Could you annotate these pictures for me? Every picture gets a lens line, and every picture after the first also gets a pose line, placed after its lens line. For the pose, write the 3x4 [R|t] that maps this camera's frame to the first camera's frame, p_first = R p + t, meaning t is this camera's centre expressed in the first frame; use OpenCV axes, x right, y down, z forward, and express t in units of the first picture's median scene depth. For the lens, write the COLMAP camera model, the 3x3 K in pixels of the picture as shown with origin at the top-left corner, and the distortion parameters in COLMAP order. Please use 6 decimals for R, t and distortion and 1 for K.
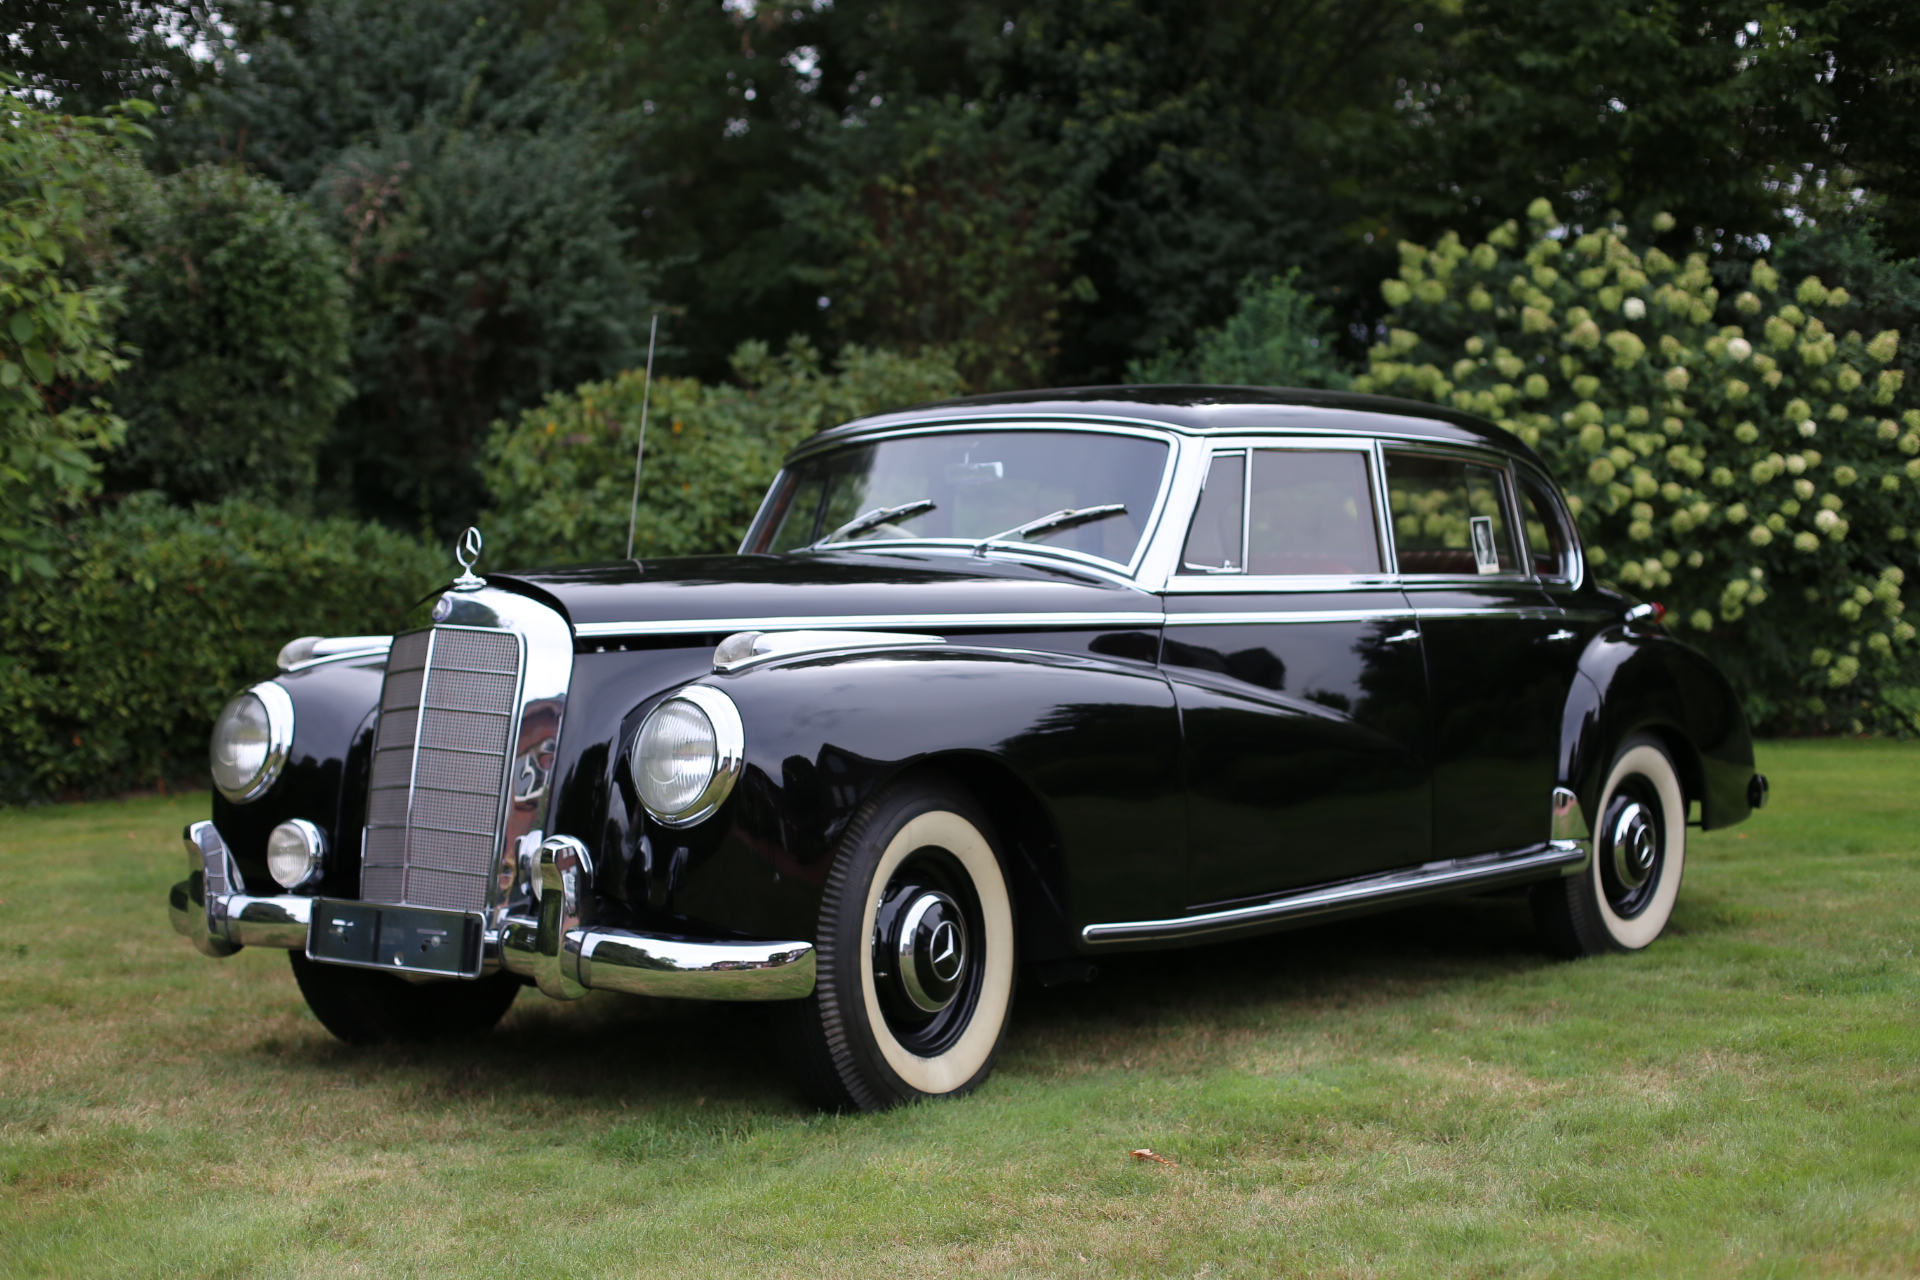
lens RADIAL K [[2808.7, 0, 960.0], [0, 2808.7, 640.0], [0, 0, 1]] dist [-0.138498, 0.145743]
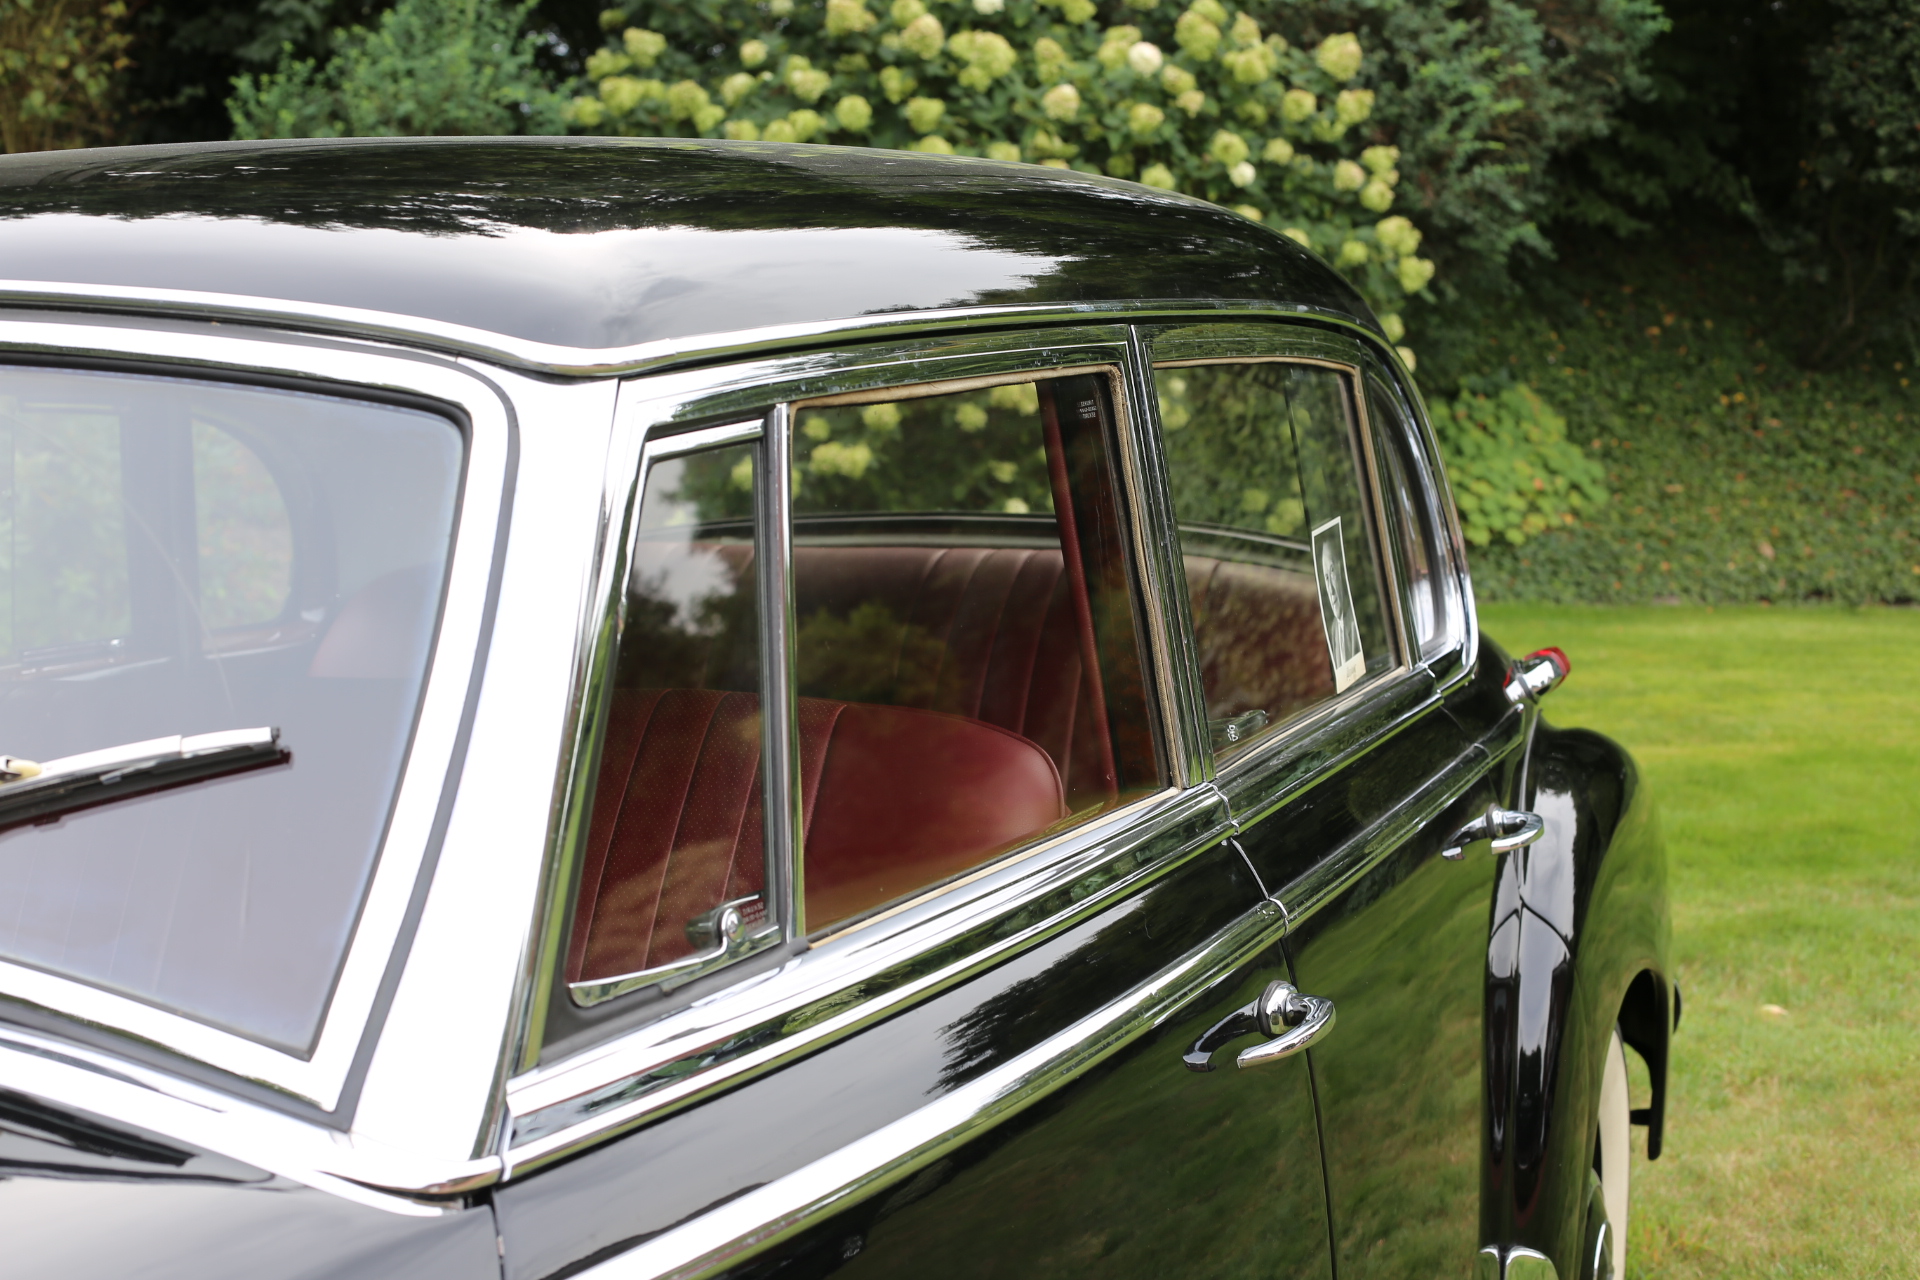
lens RADIAL K [[2808.7, 0, 960.0], [0, 2808.7, 640.0], [0, 0, 1]] dist [-0.138498, 0.145743]
pose [[0.951449, -0.051735, 0.303427, 0.019502], [0.021652, 0.994581, 0.101686, -0.032889], [-0.307043, -0.090179, 0.947413, 0.345687]]
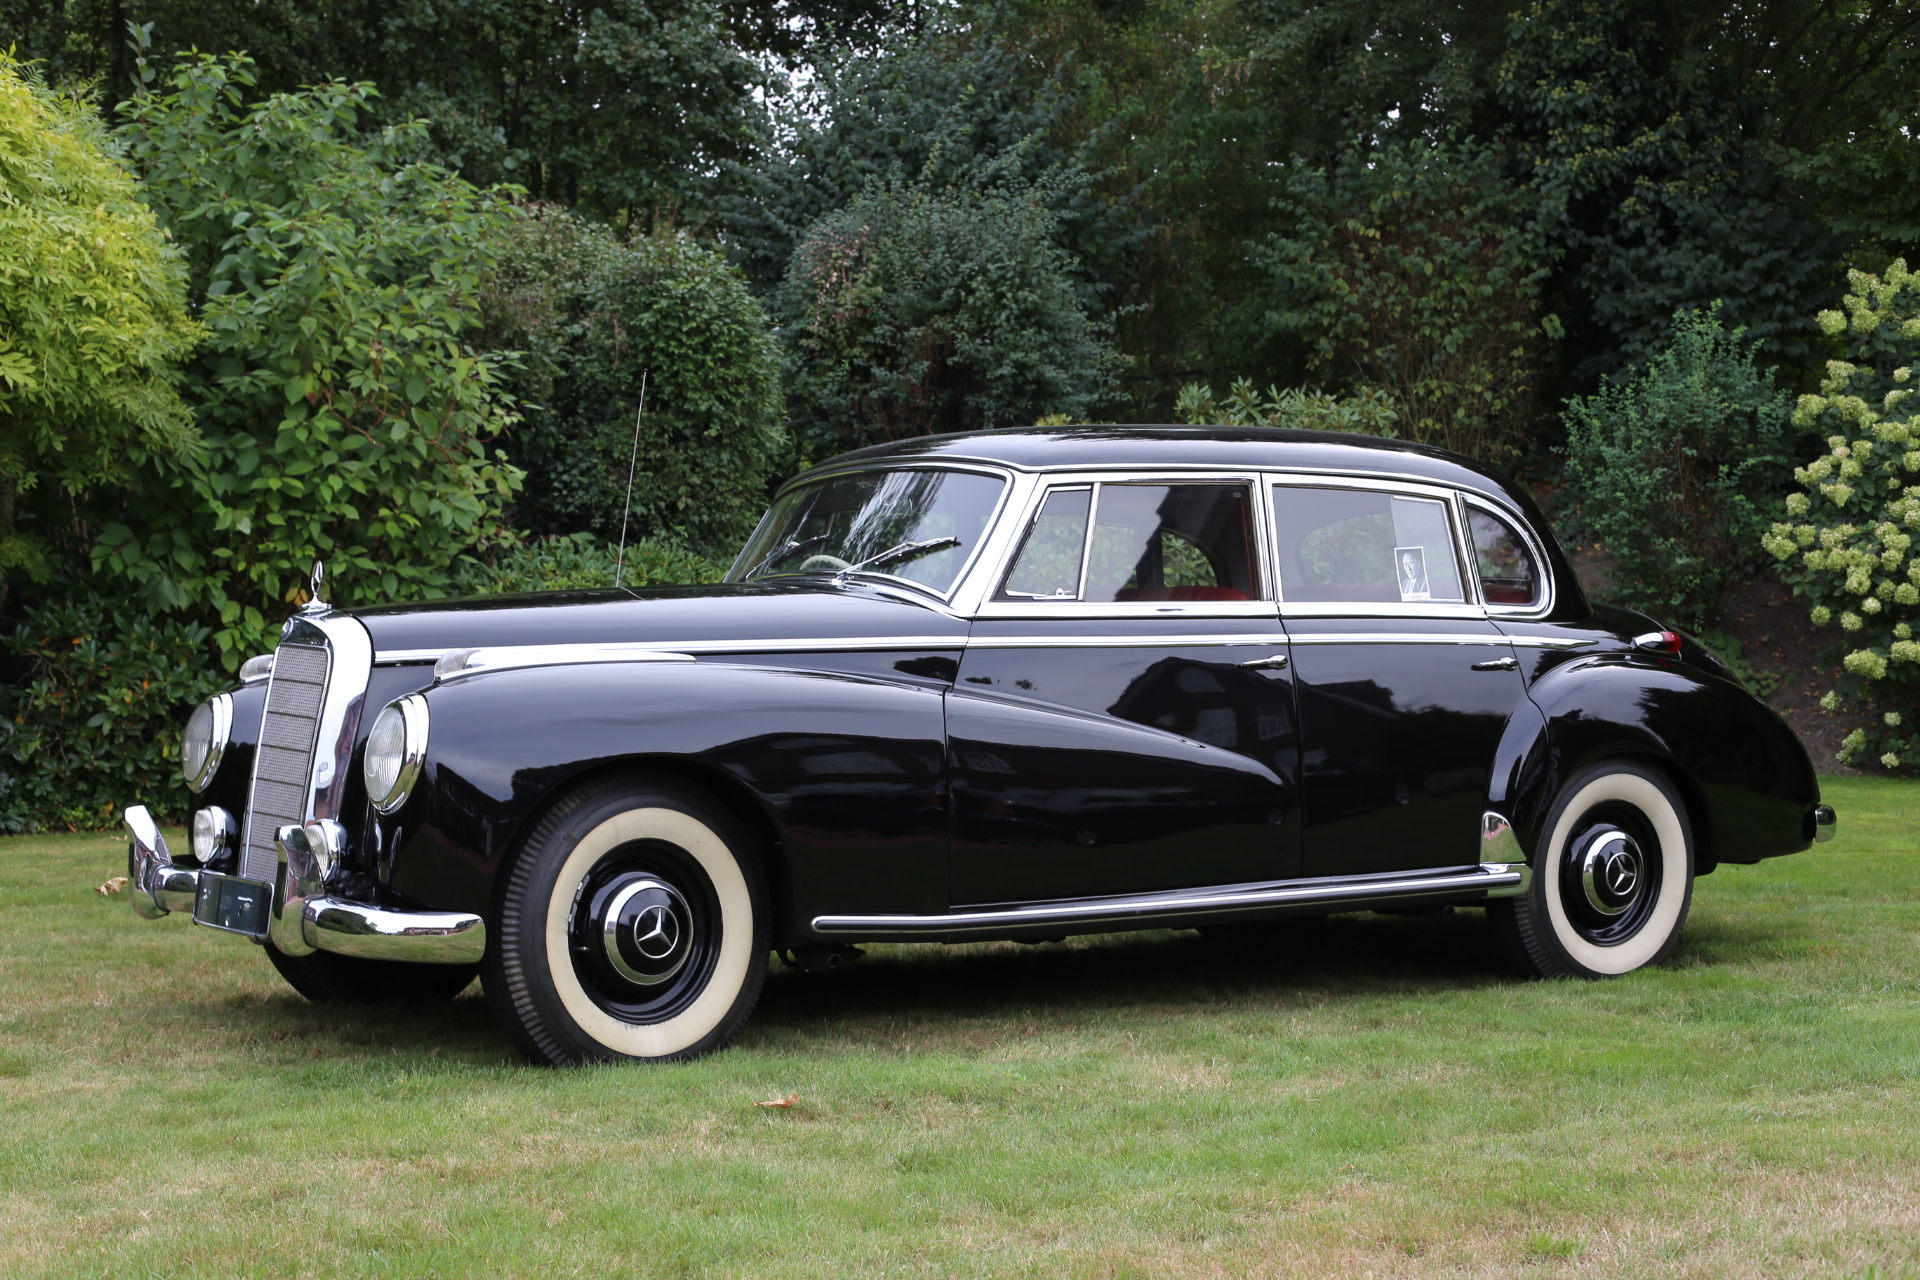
lens RADIAL K [[2808.7, 0, 960.0], [0, 2808.7, 640.0], [0, 0, 1]] dist [-0.138498, 0.145743]
pose [[0.953636, 0.003039, -0.300948, 0.170377], [-0.007535, 0.999877, -0.013779, 0.002959], [0.300869, 0.015408, 0.953541, -0.016339]]
